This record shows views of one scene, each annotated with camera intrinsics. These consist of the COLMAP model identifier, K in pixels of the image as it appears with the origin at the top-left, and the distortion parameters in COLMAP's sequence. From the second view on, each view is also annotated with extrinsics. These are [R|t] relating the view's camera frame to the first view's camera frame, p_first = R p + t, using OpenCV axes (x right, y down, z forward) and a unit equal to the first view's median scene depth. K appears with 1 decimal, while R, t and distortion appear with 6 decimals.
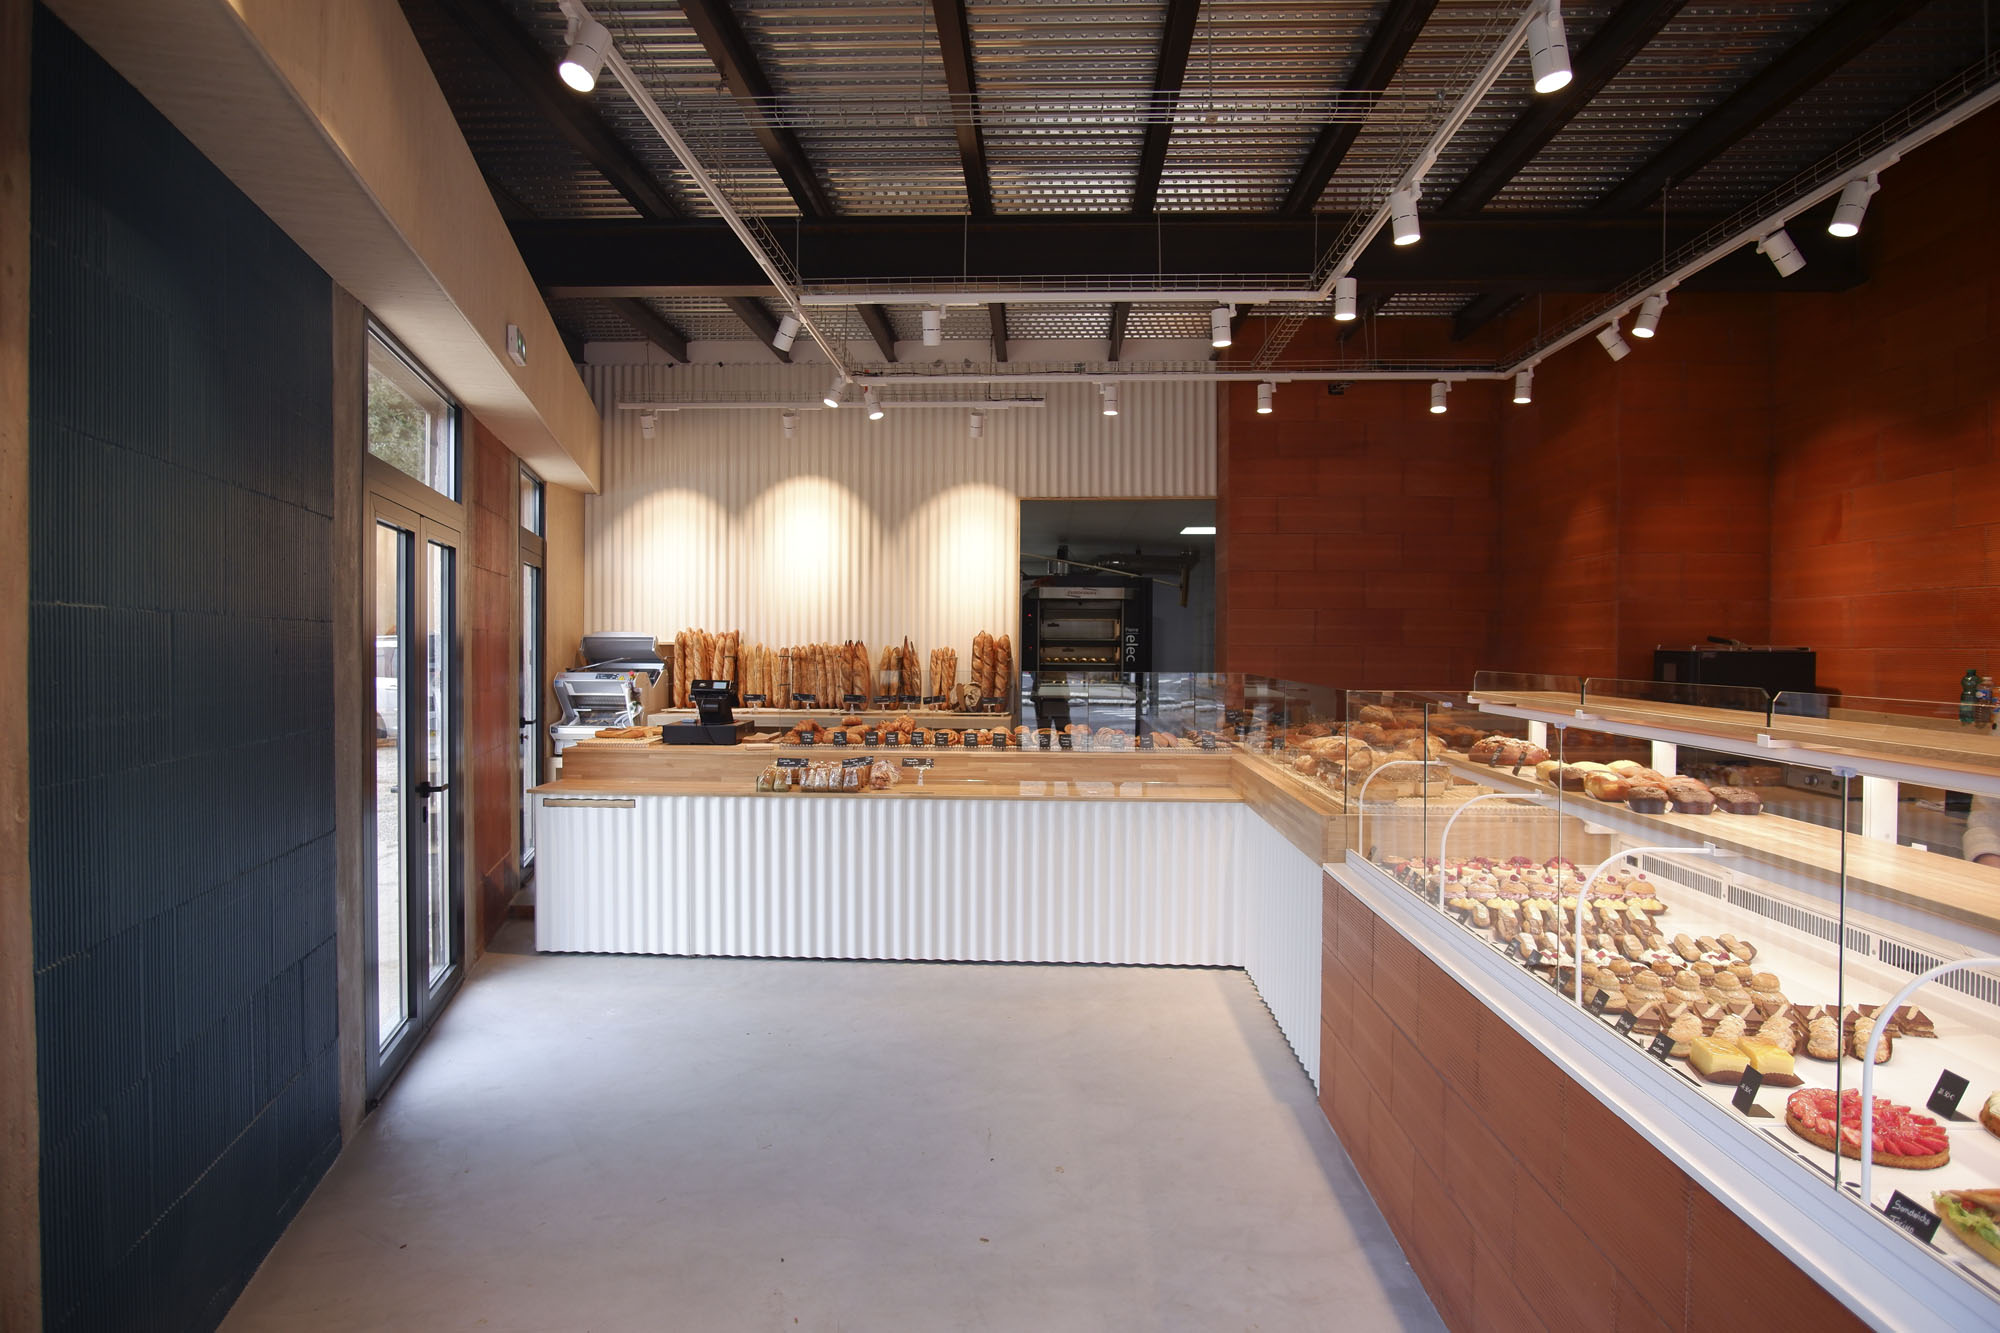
lens RADIAL K [[1071.6, 0, 1005.0], [0, 1071.6, 658.7], [0, 0, 1]] dist [-0.033167, 0.008801]
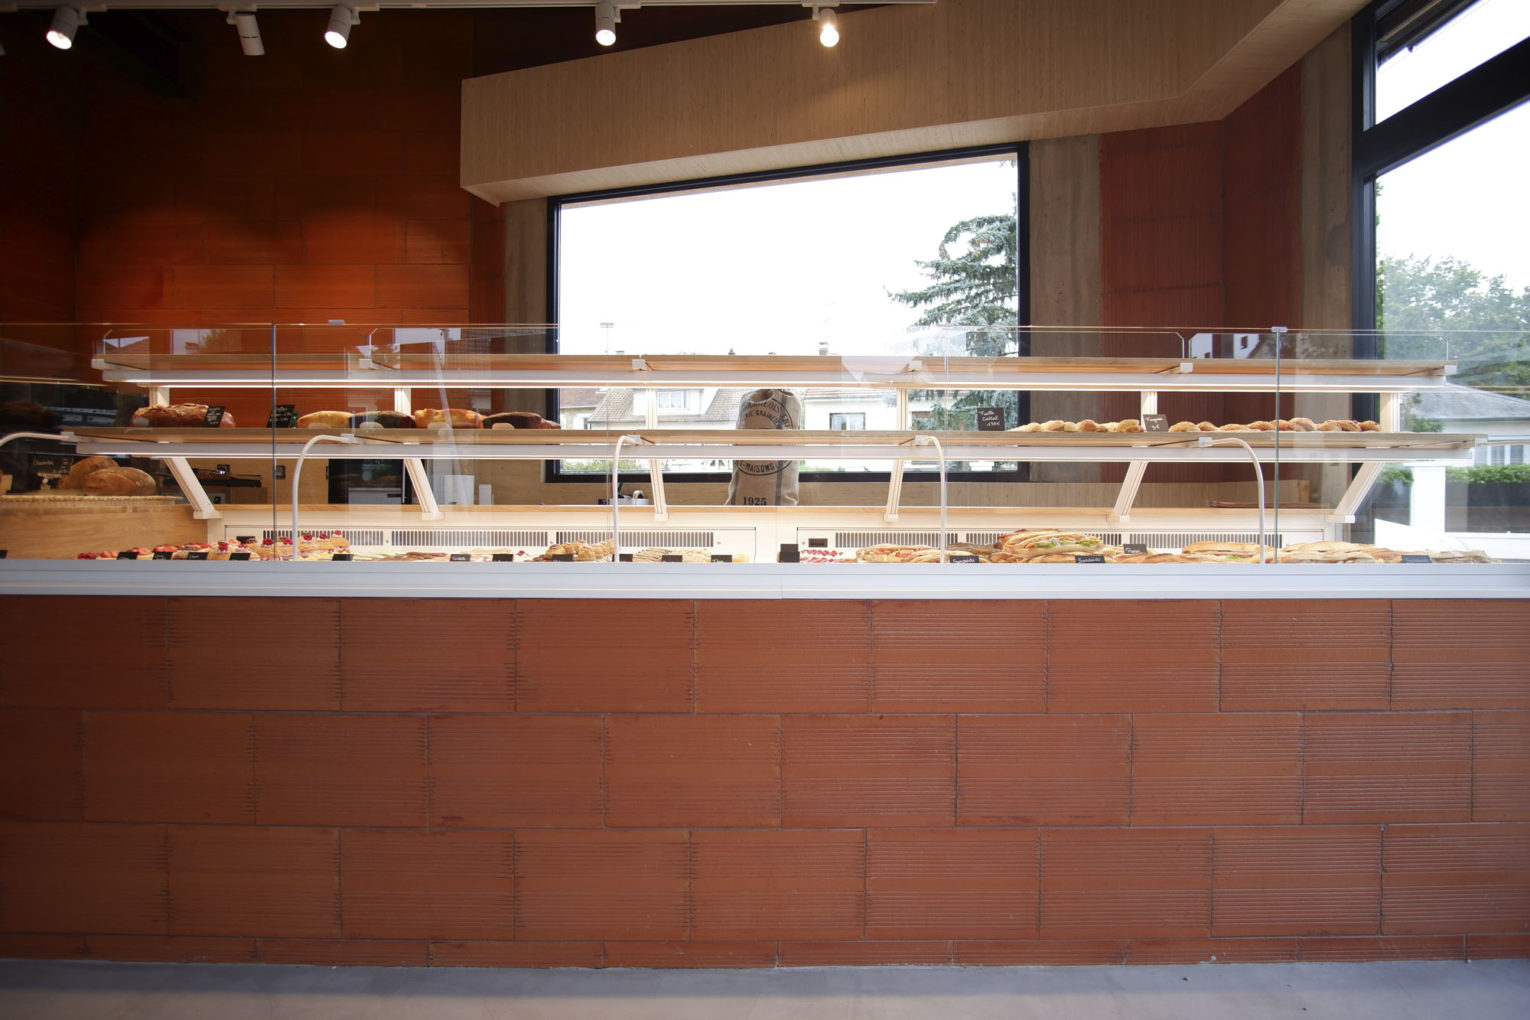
lens RADIAL K [[819.8, 0, 768.8], [0, 819.8, 504.1], [0, 0, 1]] dist [-0.033167, 0.008801]
pose [[-0.050736, -0.019106, 0.998529, -0.106329], [0.009753, 0.999760, 0.019625, 0.068807], [-0.998664, 0.010734, -0.050538, 0.251289]]
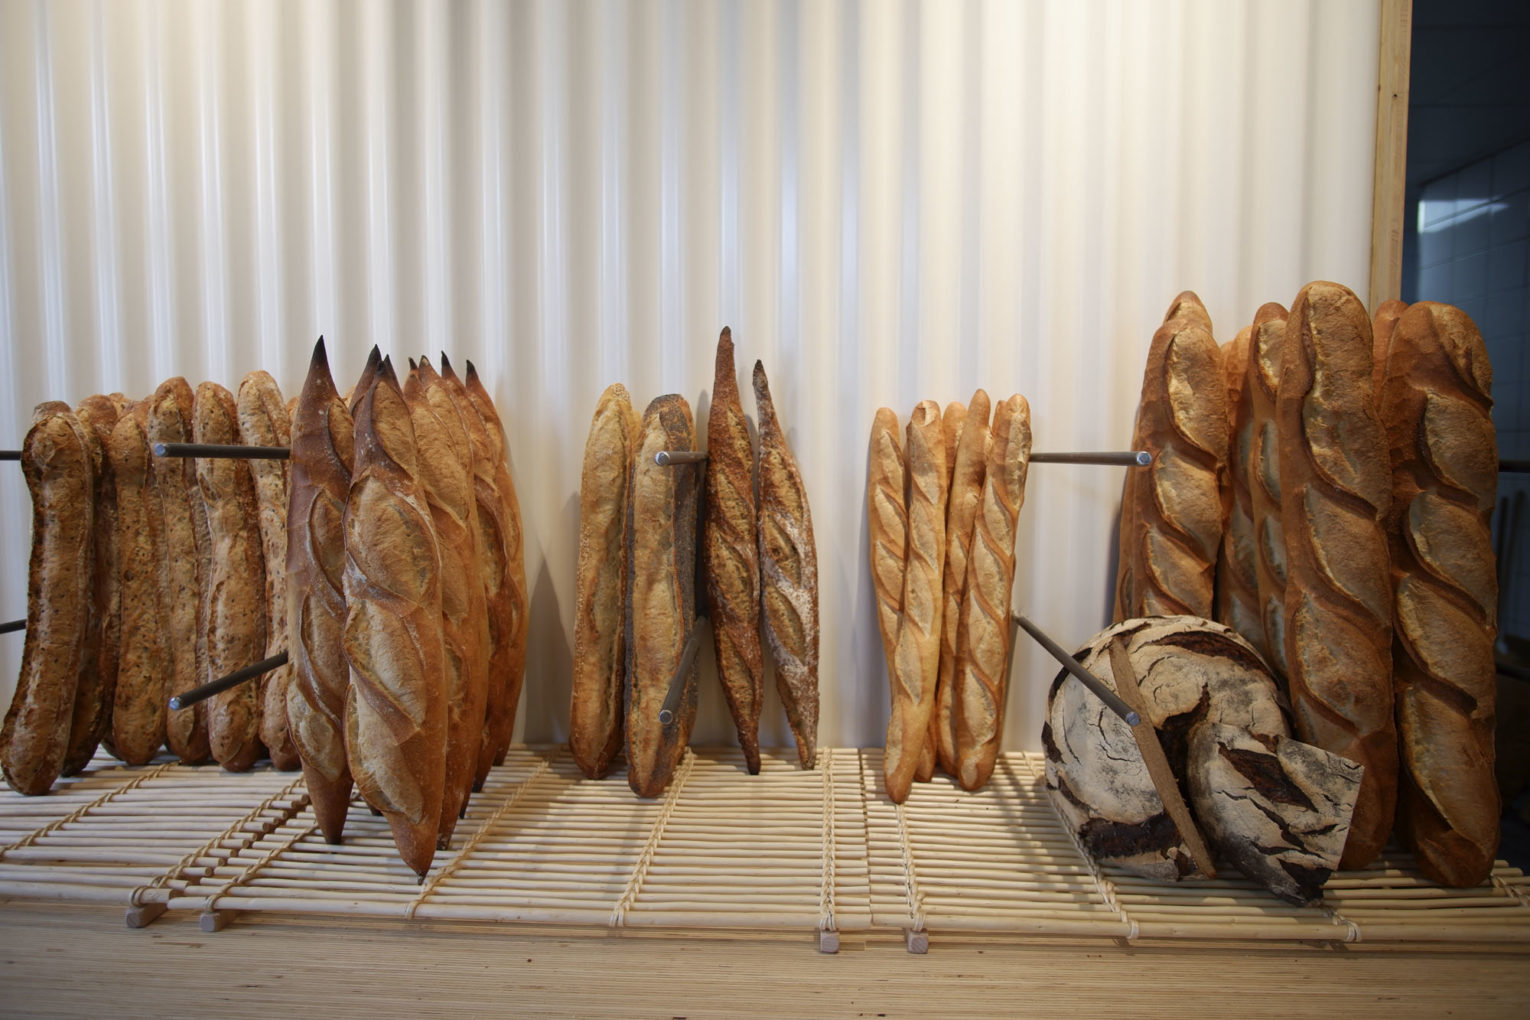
lens RADIAL K [[819.8, 0, 768.8], [0, 819.8, 504.1], [0, 0, 1]] dist [-0.033167, 0.008801]
pose [[0.999980, -0.006119, 0.001762, -0.091509], [0.006025, 0.998755, 0.049523, -0.000252], [-0.002063, -0.049511, 0.998771, 0.925303]]
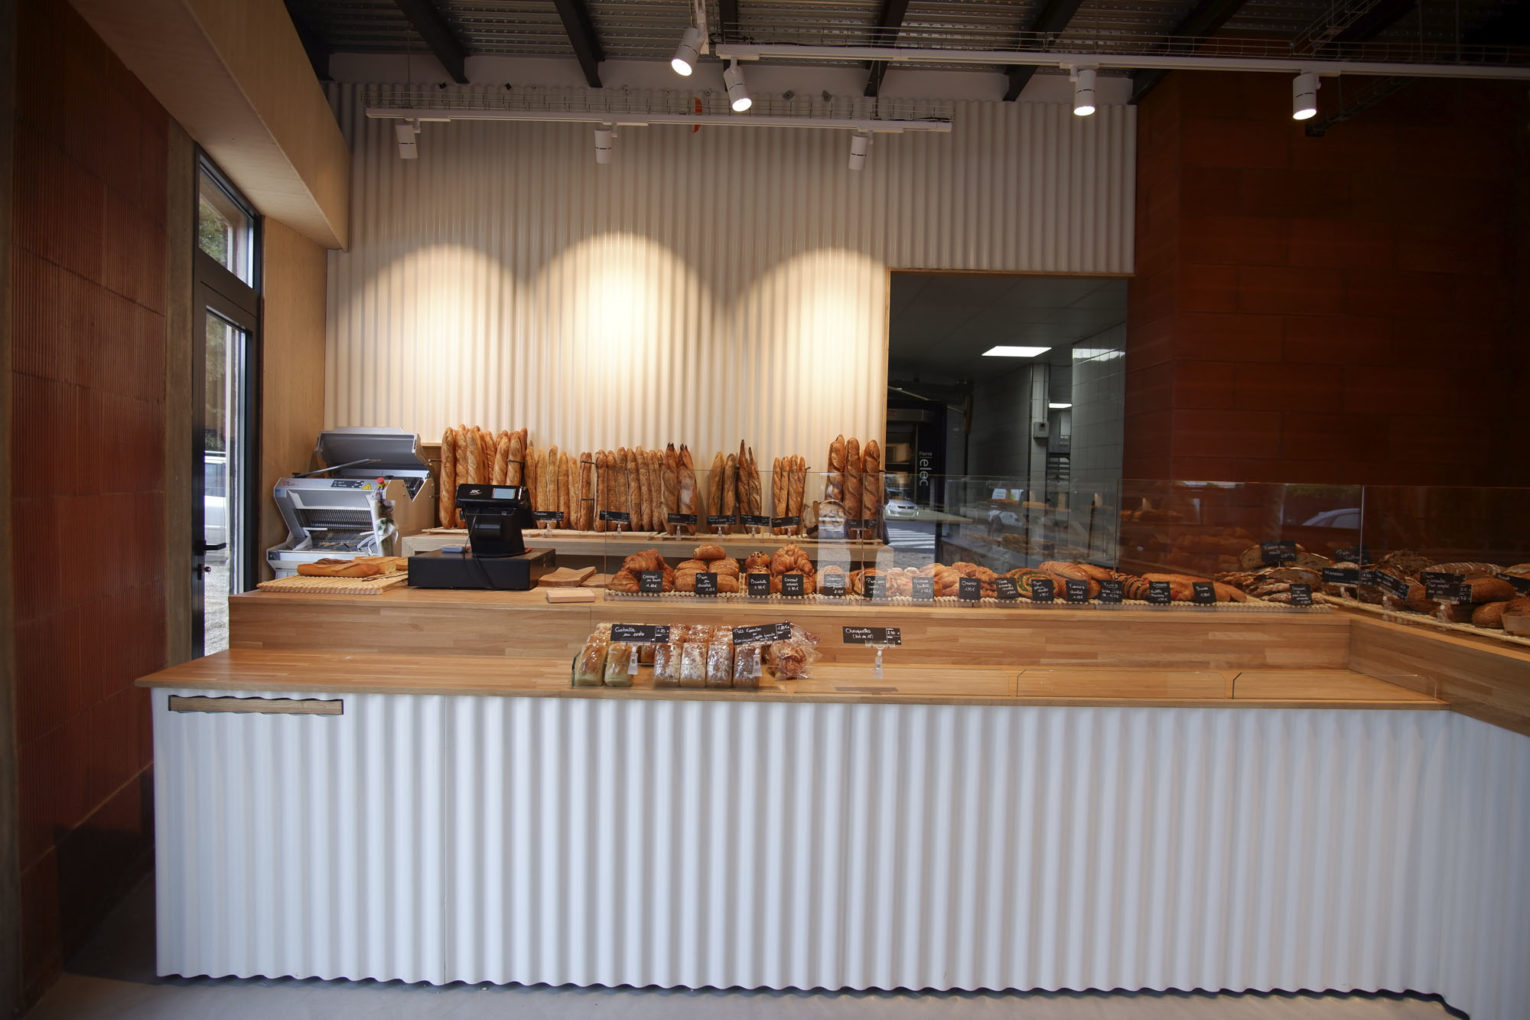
lens RADIAL K [[819.8, 0, 768.8], [0, 819.8, 504.1], [0, 0, 1]] dist [-0.033167, 0.008801]
pose [[0.998132, 0.014895, 0.059251, -0.115271], [-0.015793, 0.999767, 0.014711, 0.017591], [-0.059018, -0.015619, 0.998135, 0.423205]]
